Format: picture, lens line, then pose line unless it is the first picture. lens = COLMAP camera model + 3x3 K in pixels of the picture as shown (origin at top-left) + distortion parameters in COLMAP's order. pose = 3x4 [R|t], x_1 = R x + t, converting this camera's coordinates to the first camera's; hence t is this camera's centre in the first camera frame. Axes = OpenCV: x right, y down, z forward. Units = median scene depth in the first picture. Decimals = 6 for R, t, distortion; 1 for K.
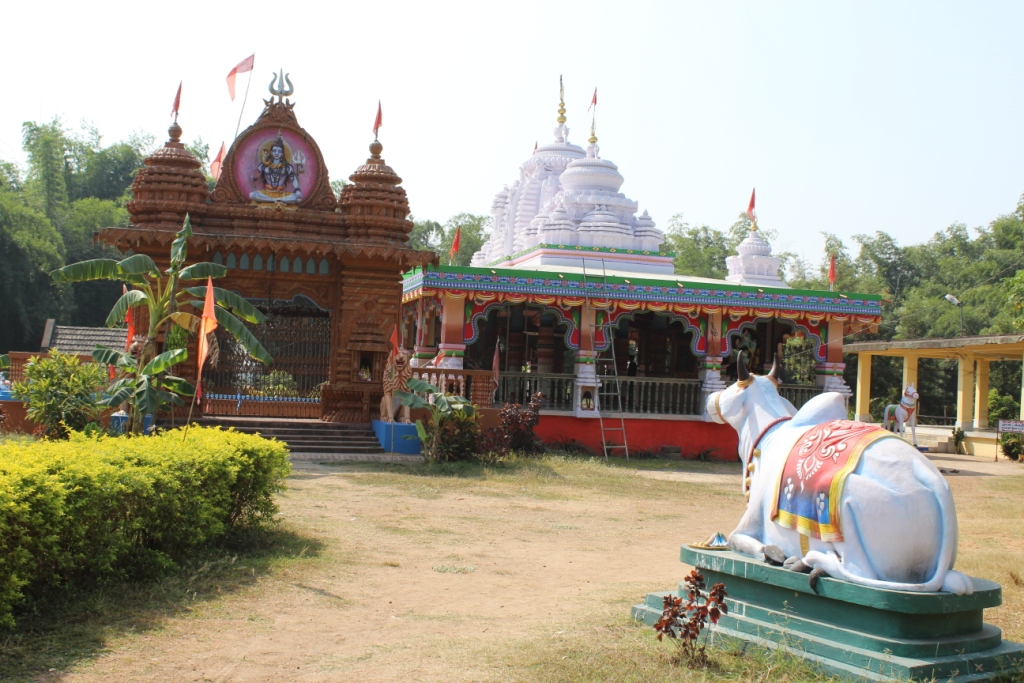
lens RADIAL K [[1169.2, 0, 510.5], [0, 1169.2, 299.4], [0, 0, 1]] dist [-0.105550, 0.008518]
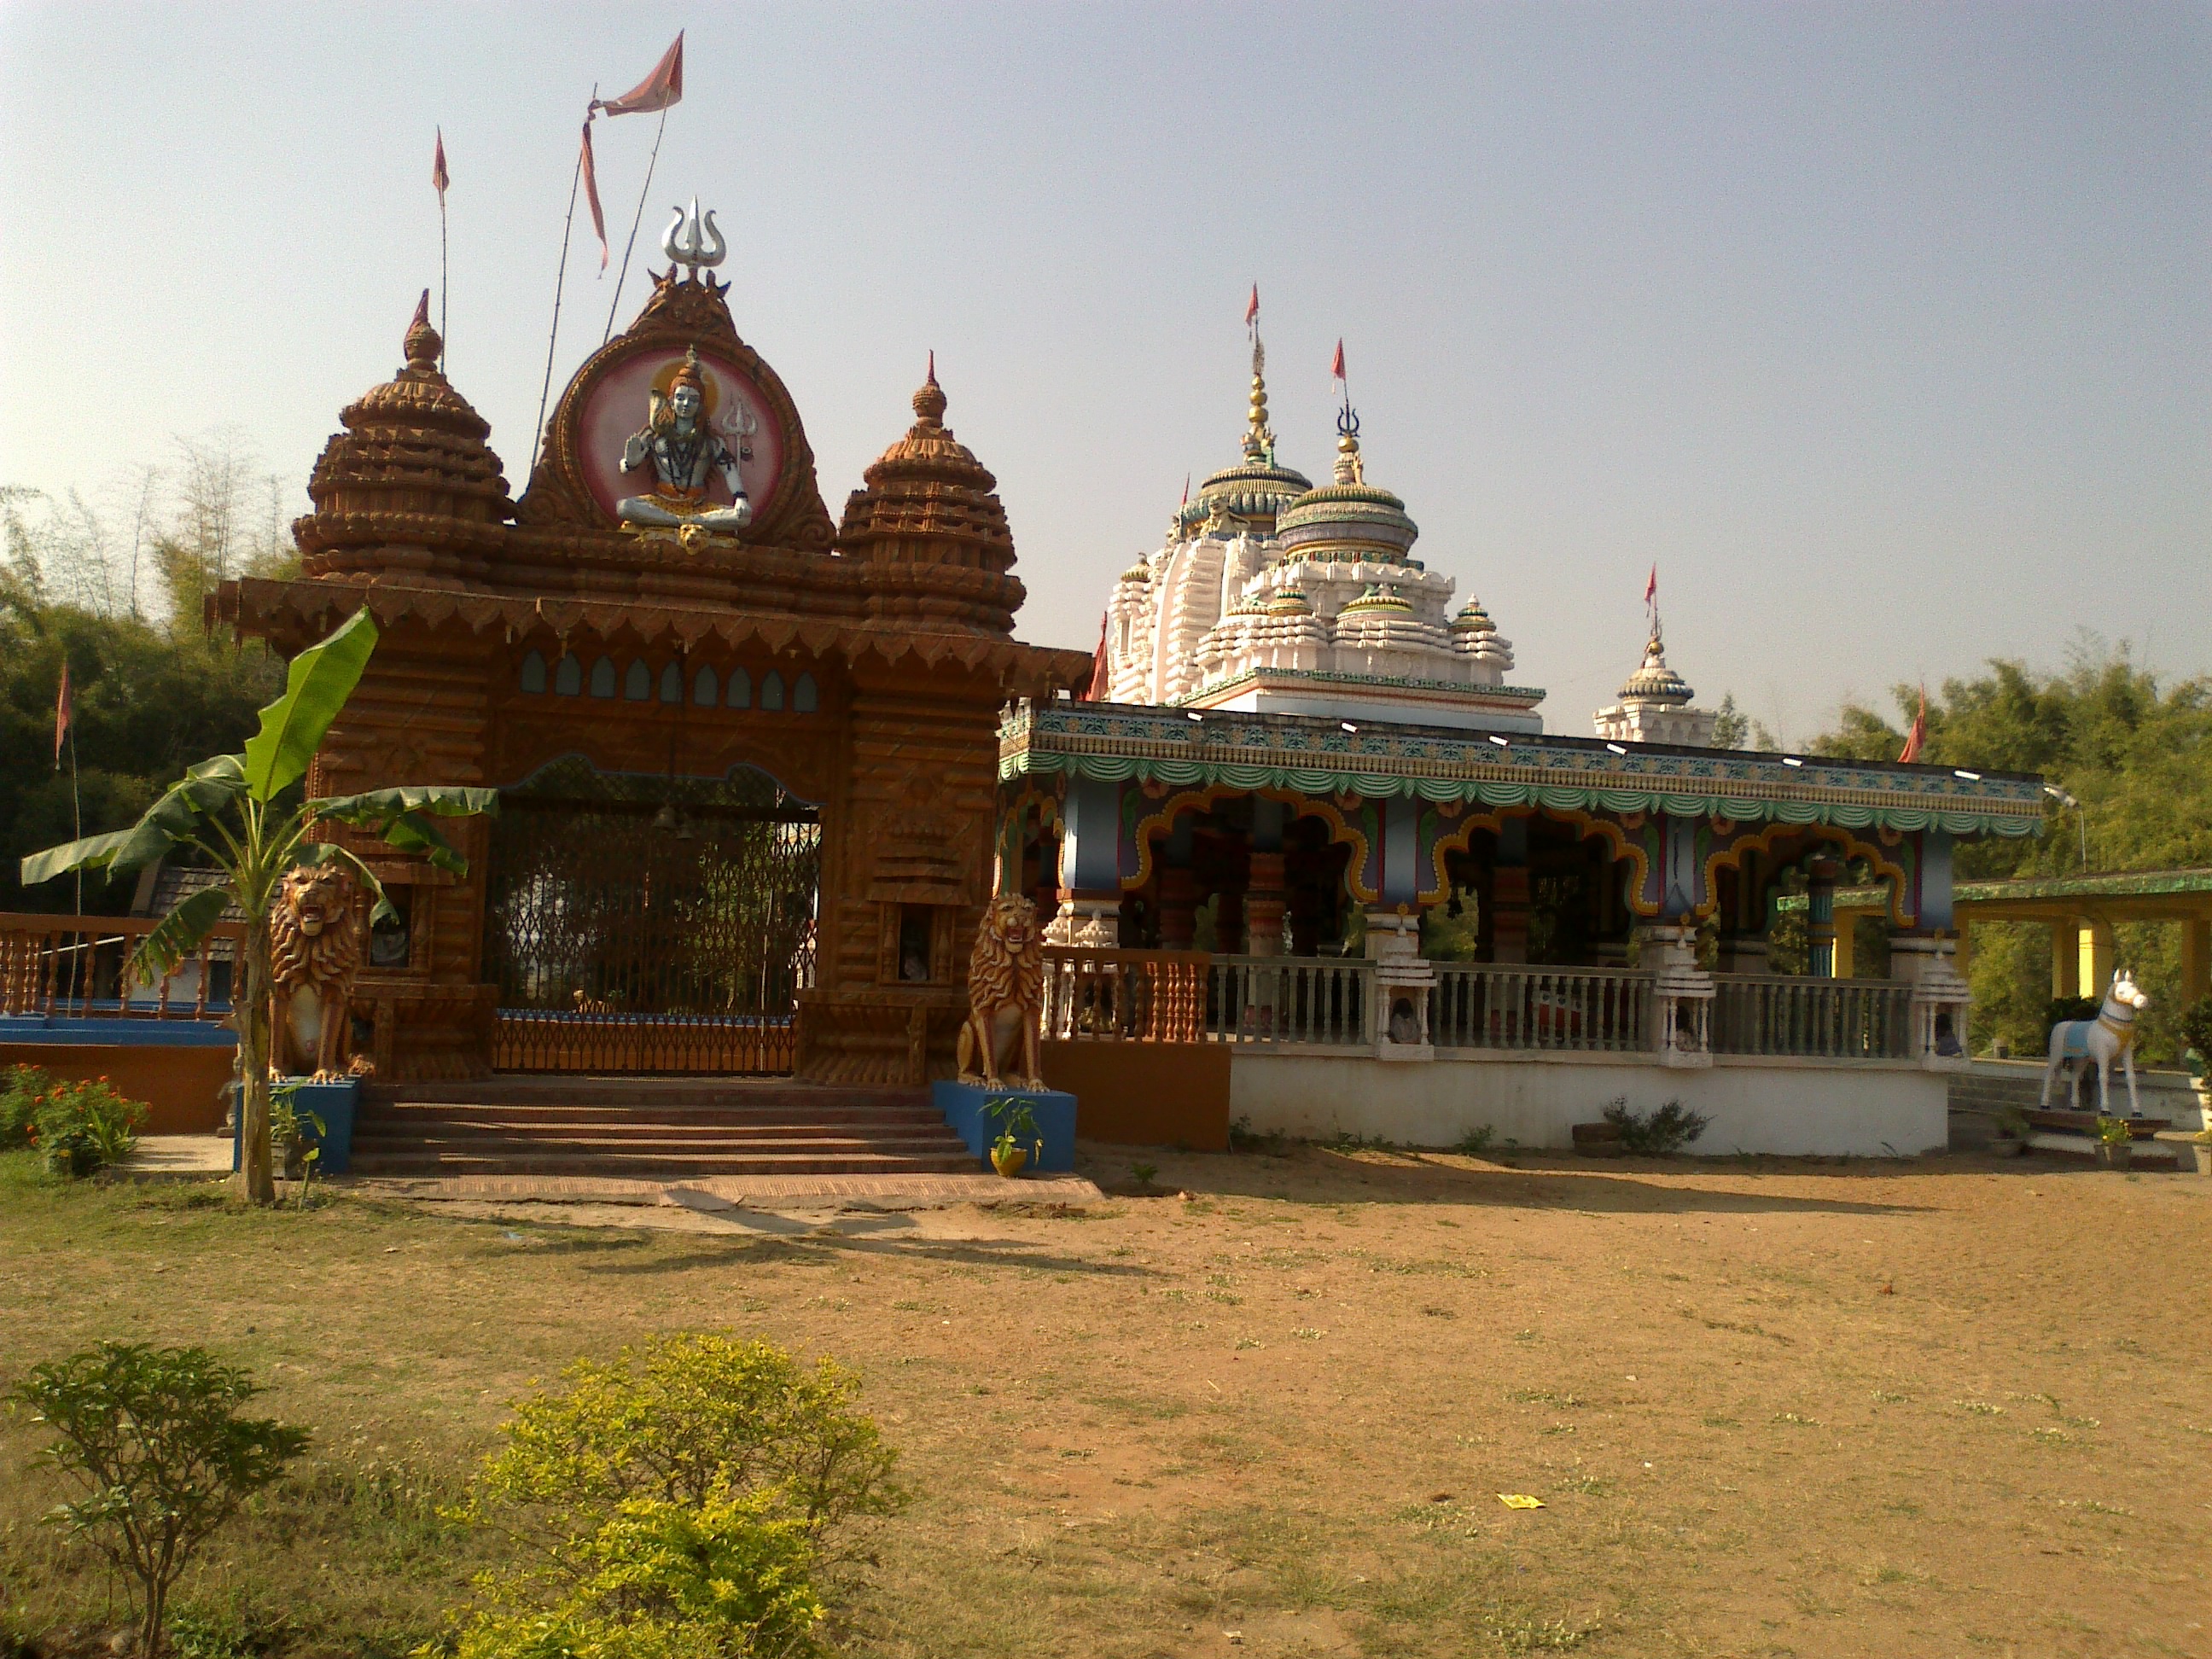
lens RADIAL K [[1990.9, 0, 1090.1], [0, 1990.9, 773.6], [0, 0, 1]] dist [-0.005534, -0.092517]
pose [[0.999134, -0.002271, 0.041551, -0.091764], [0.003373, 0.999644, -0.026469, 0.017955], [-0.041476, 0.026586, 0.998786, 0.320913]]
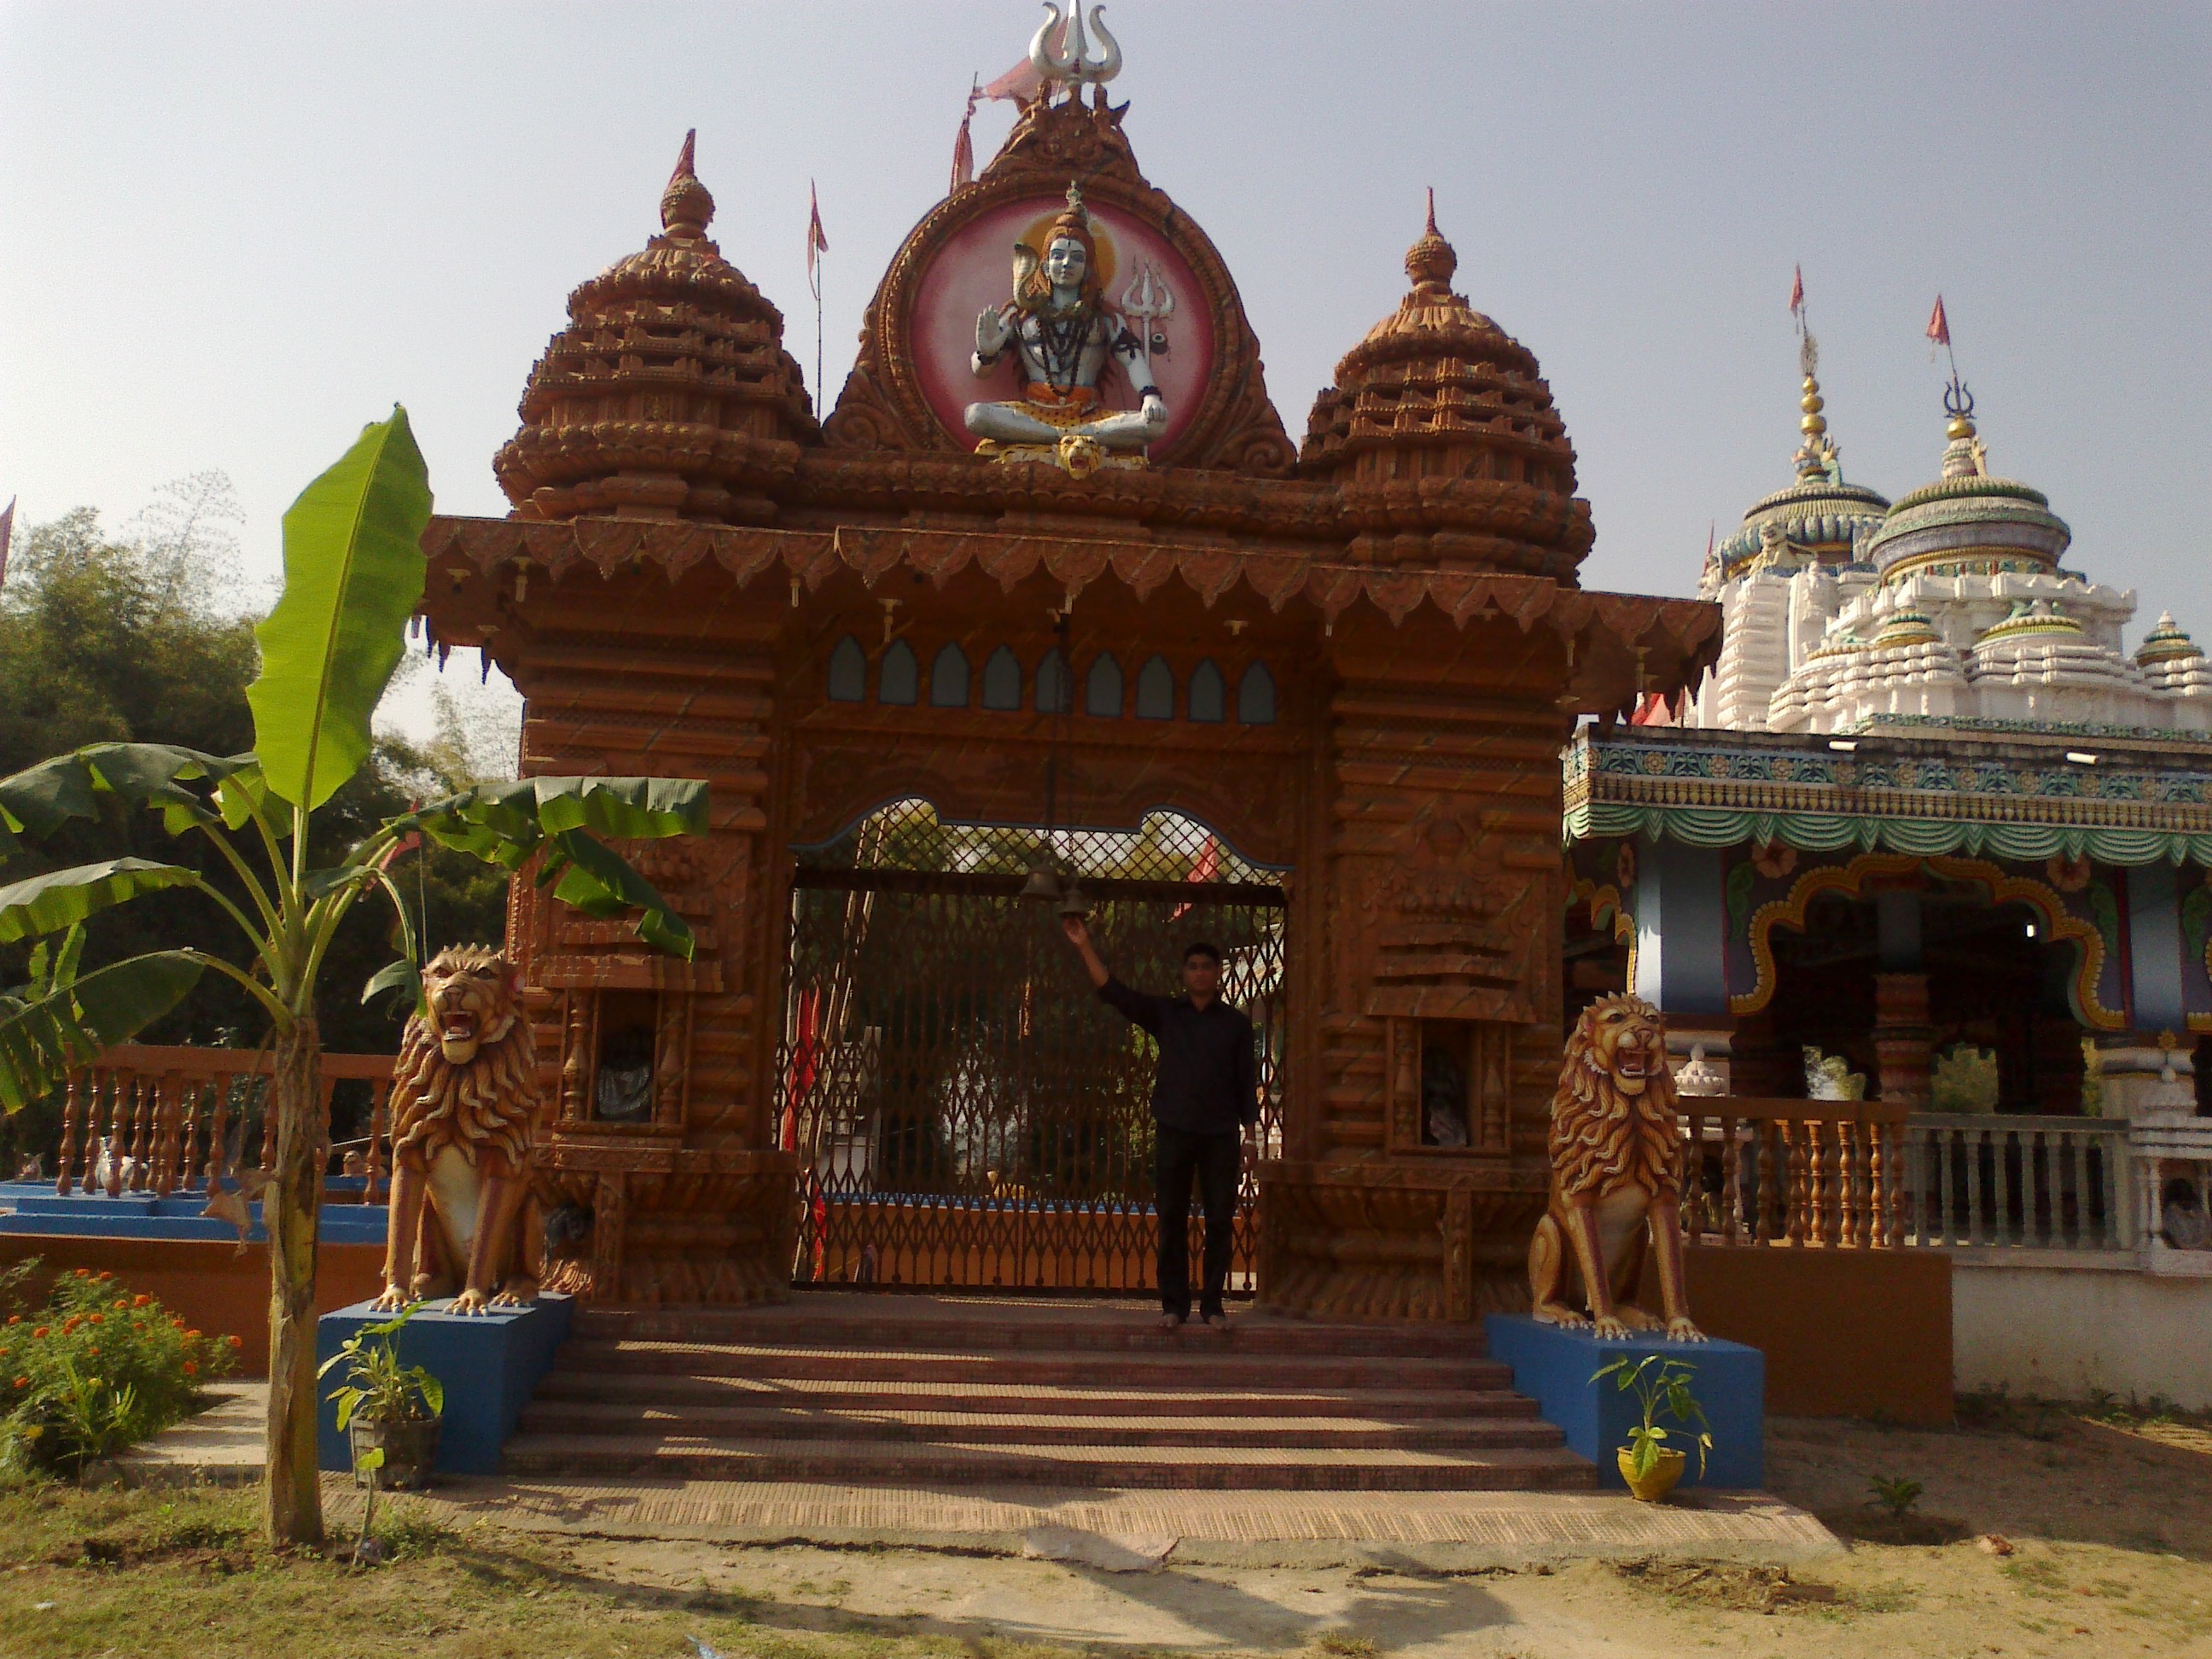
lens RADIAL K [[1990.9, 0, 1090.1], [0, 1990.9, 773.6], [0, 0, 1]] dist [-0.005534, -0.092517]
pose [[0.984300, -0.037985, -0.172367, -0.122068], [0.017078, 0.992482, -0.121194, 0.041835], [0.175675, 0.116347, 0.977549, 0.571765]]
